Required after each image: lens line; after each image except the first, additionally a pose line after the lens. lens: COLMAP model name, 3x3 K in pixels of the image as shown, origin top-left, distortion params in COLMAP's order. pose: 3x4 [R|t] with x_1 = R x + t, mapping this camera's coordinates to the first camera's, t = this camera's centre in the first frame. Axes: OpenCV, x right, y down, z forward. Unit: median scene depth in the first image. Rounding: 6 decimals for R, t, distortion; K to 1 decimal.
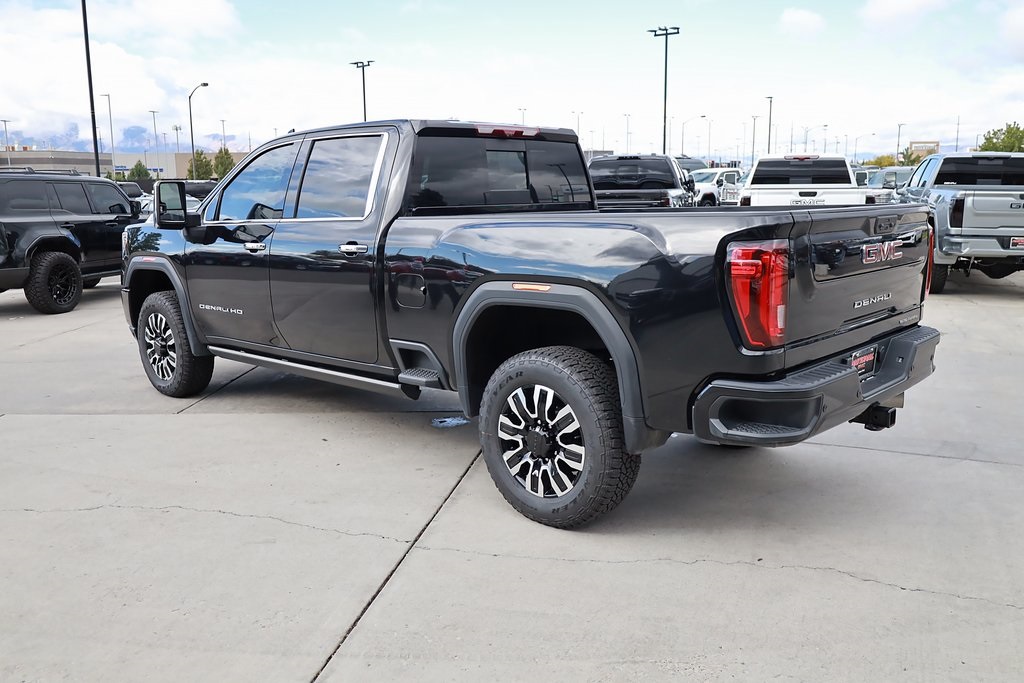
lens RADIAL K [[845.5, 0, 512.0], [0, 845.5, 341.5], [0, 0, 1]] dist [-0.012353, 0.000801]
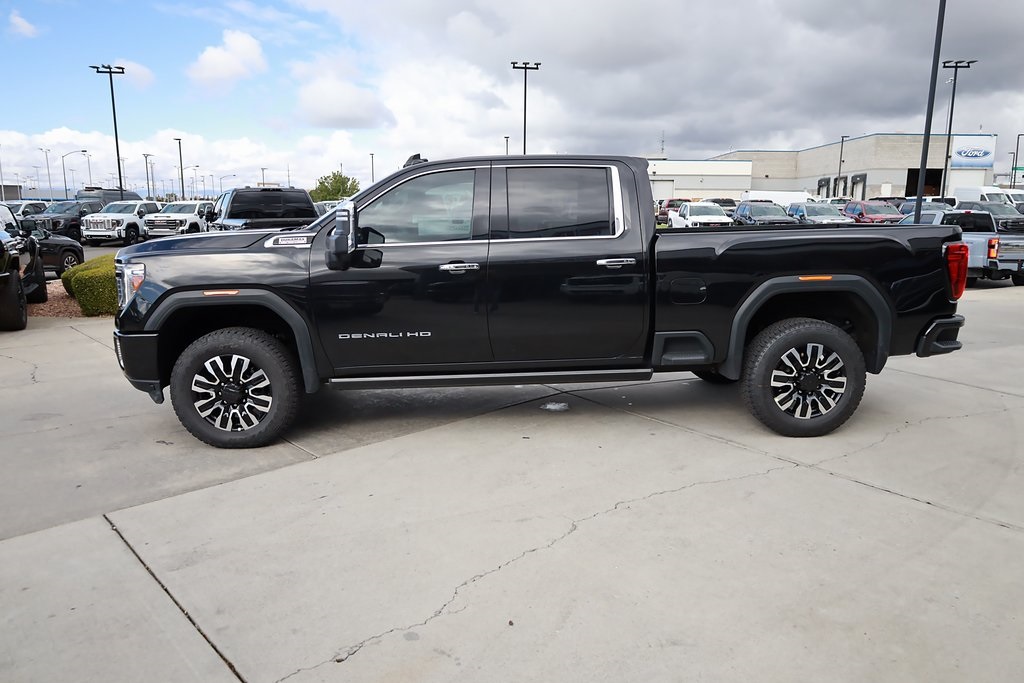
lens RADIAL K [[700.8, 0, 523.2], [0, 700.8, 326.7], [0, 0, 1]] dist [-0.004079, 0.000606]
pose [[0.696250, -0.104003, 0.710225, -0.783485], [0.123801, 0.992019, 0.023902, -0.046279], [-0.707043, 0.071285, 0.703569, 0.313301]]
